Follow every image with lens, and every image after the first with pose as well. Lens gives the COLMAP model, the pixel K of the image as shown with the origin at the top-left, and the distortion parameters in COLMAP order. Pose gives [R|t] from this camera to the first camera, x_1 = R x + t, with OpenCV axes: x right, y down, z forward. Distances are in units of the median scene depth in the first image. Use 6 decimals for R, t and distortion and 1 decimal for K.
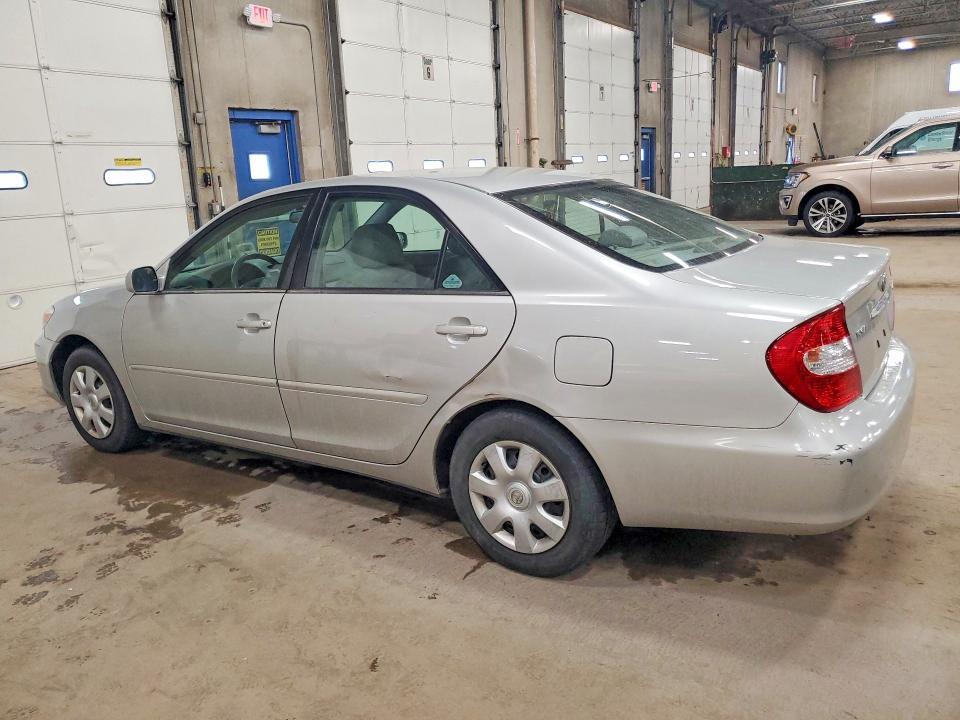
lens RADIAL K [[763.2, 0, 473.3], [0, 763.2, 363.1], [0, 0, 1]] dist [0.007209, 0.002719]
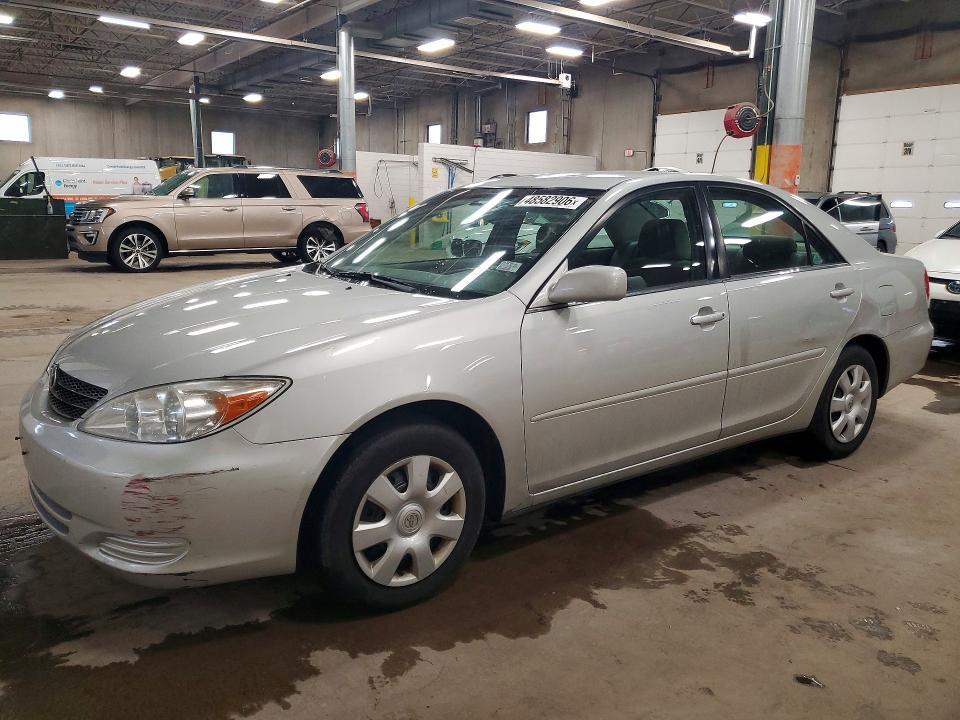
lens RADIAL K [[763.2, 0, 471.6], [0, 763.2, 363.8], [0, 0, 1]] dist [0.007209, 0.002719]
pose [[0.321658, -0.130663, 0.937797, -1.162227], [0.193207, 0.978652, 0.070086, -0.107548], [-0.926934, 0.158645, 0.340036, 0.875094]]
